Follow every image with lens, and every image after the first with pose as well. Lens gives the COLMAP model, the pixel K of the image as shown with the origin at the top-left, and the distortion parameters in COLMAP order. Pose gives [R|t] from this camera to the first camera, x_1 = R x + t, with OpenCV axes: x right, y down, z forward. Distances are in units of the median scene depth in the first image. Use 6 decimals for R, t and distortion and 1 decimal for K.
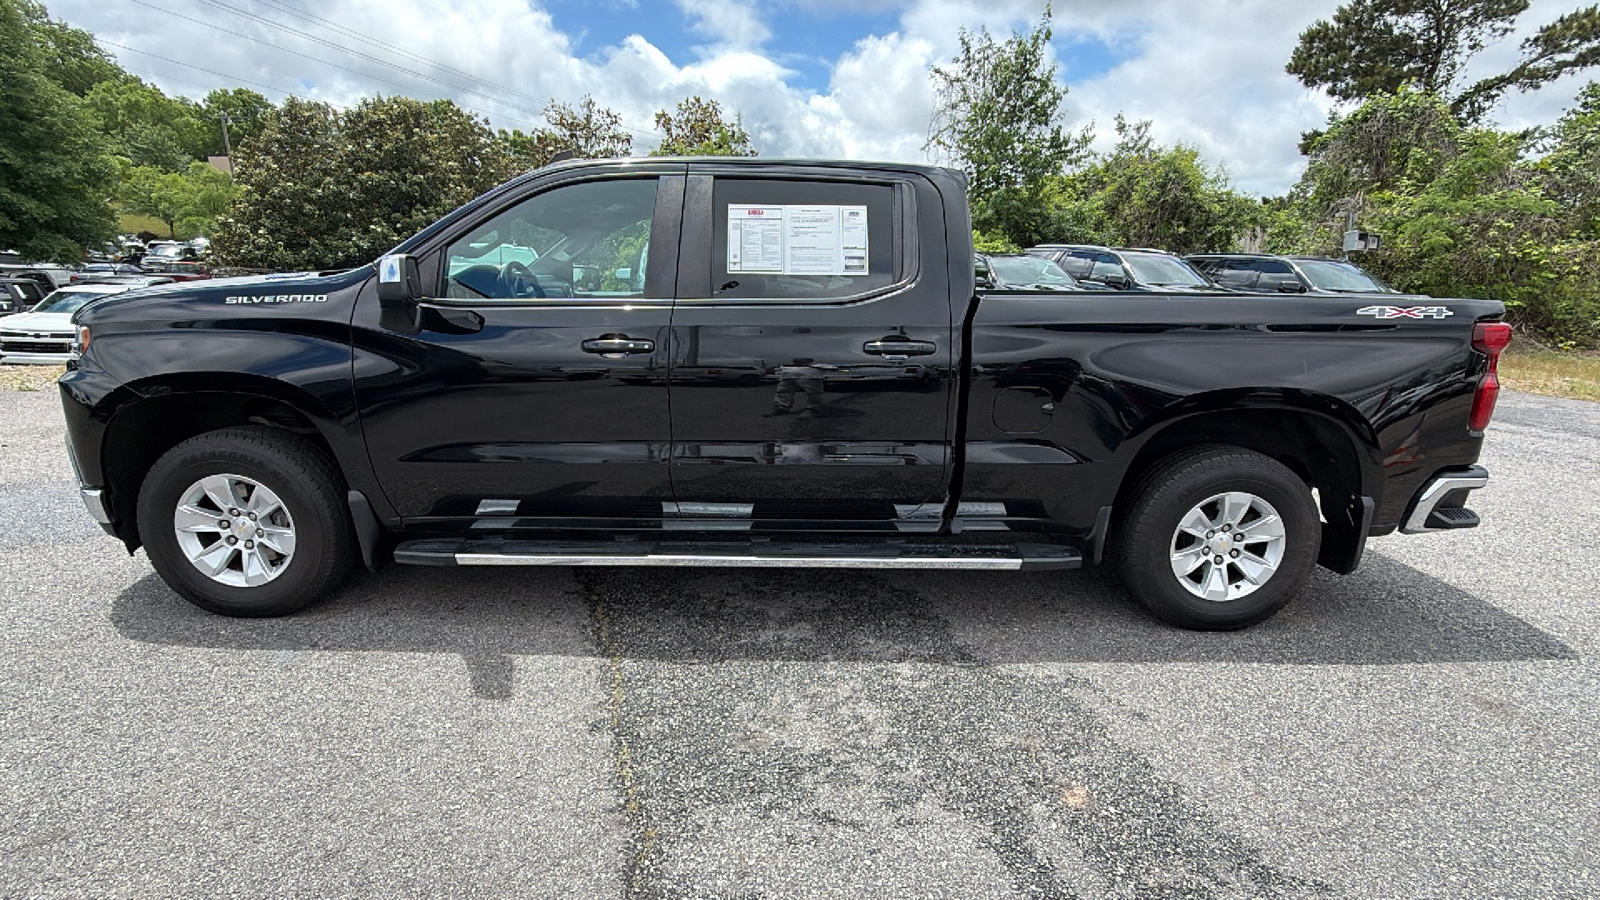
lens RADIAL K [[729.9, 0, 800.0], [0, 729.9, 450.0], [0, 0, 1]] dist [-0.000797, -0.000263]
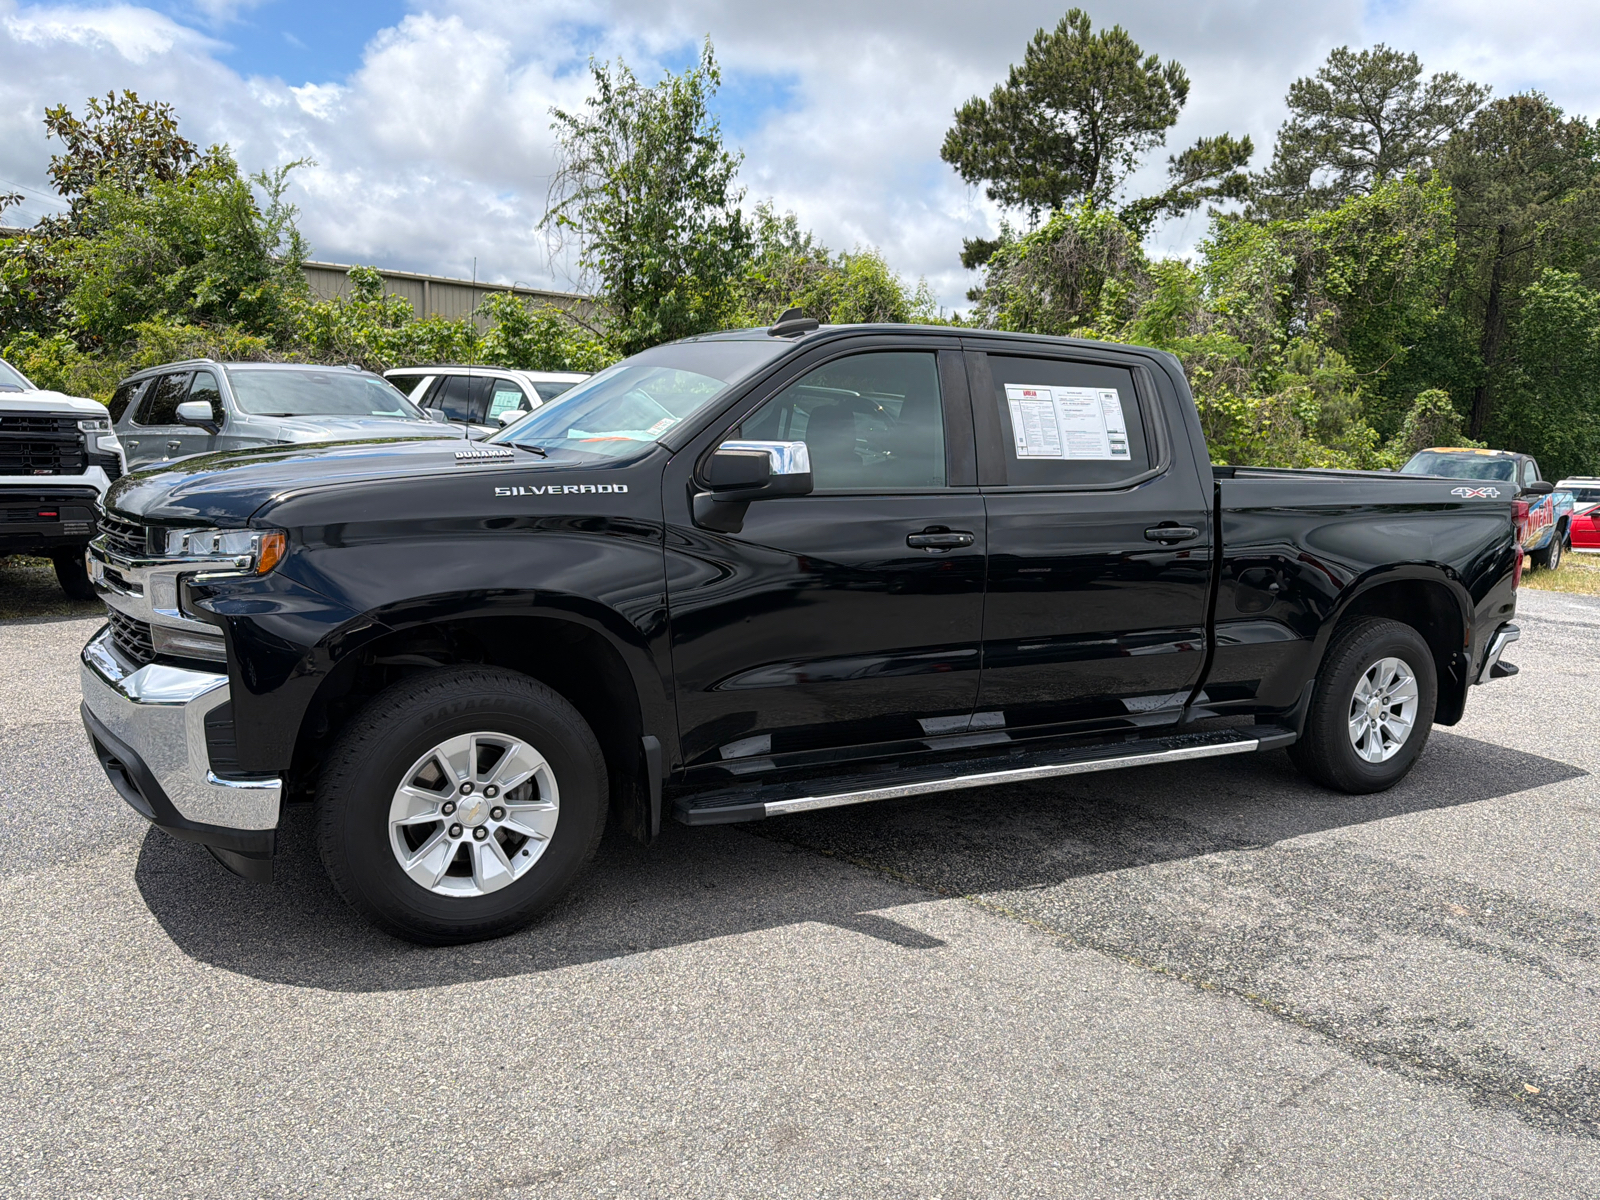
lens RADIAL K [[1215.0, 0, 800.0], [0, 1215.0, 600.0], [0, 0, 1]] dist [0.076723, -0.080540]
pose [[0.878287, -0.050581, 0.475451, -0.997642], [0.088076, 0.994487, -0.056902, 0.000294], [-0.469952, 0.091852, 0.877900, -0.193030]]
